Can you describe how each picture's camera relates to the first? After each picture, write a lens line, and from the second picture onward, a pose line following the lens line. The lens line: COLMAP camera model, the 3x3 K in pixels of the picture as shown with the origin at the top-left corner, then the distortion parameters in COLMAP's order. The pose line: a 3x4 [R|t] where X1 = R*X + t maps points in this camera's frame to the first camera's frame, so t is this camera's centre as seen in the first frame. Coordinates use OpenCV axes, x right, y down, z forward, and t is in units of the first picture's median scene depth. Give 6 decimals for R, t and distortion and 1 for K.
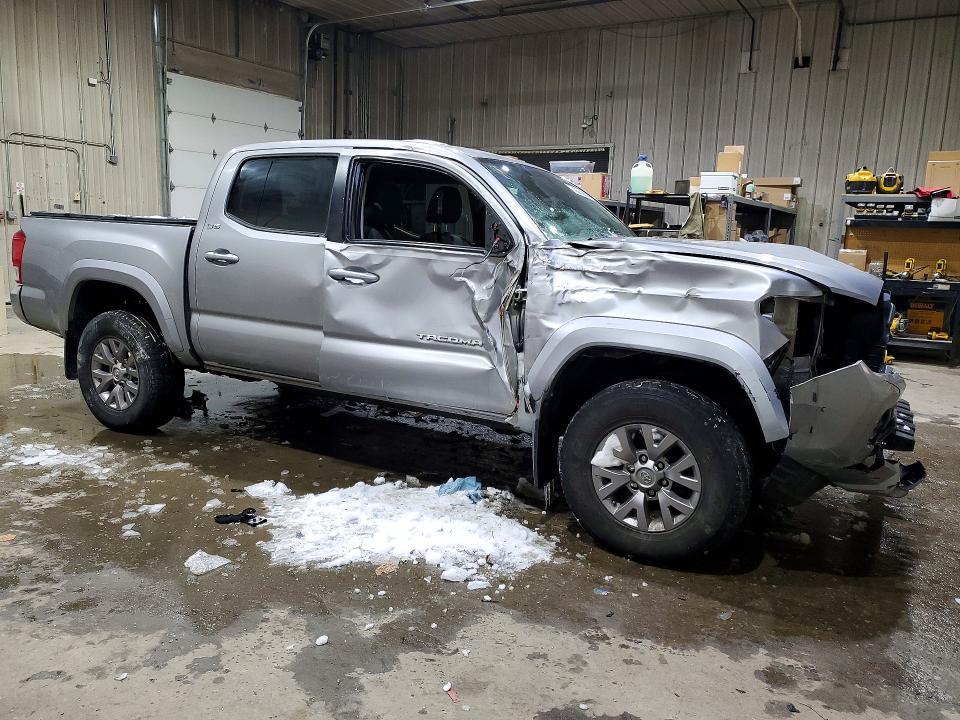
lens RADIAL K [[742.1, 0, 478.3], [0, 742.1, 363.6], [0, 0, 1]] dist [-0.003015, 0.009668]
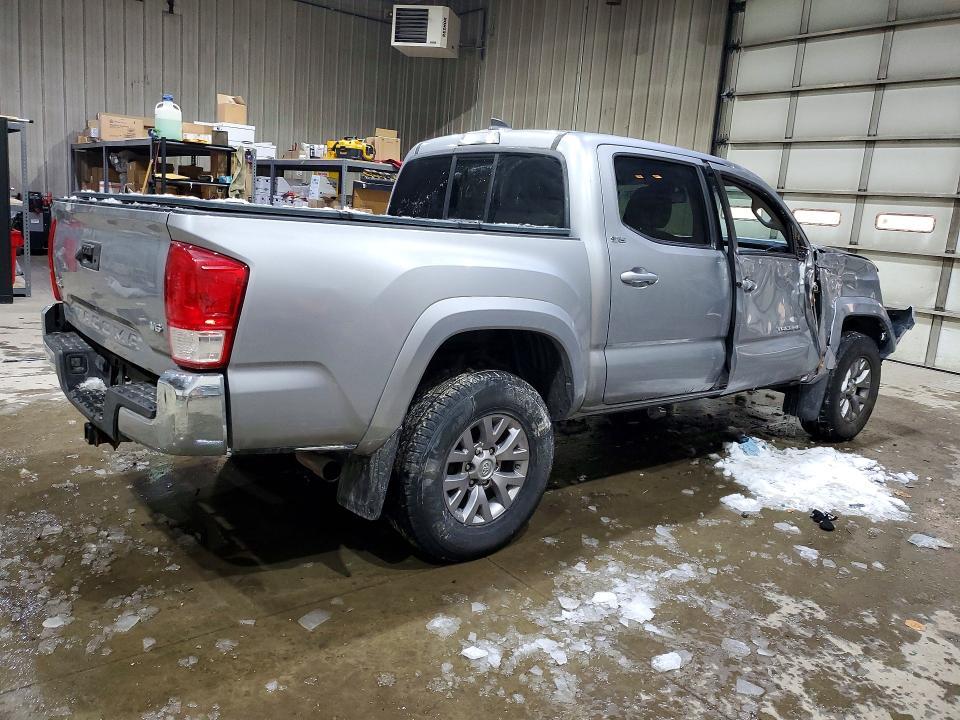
lens RADIAL K [[742.1, 0, 479.1], [0, 742.1, 353.9], [0, 0, 1]] dist [-0.003015, 0.009668]
pose [[0.359660, -0.185676, 0.914423, -1.218719], [0.099657, 0.982039, 0.160209, -0.215885], [-0.927746, 0.033508, 0.371704, 0.882912]]
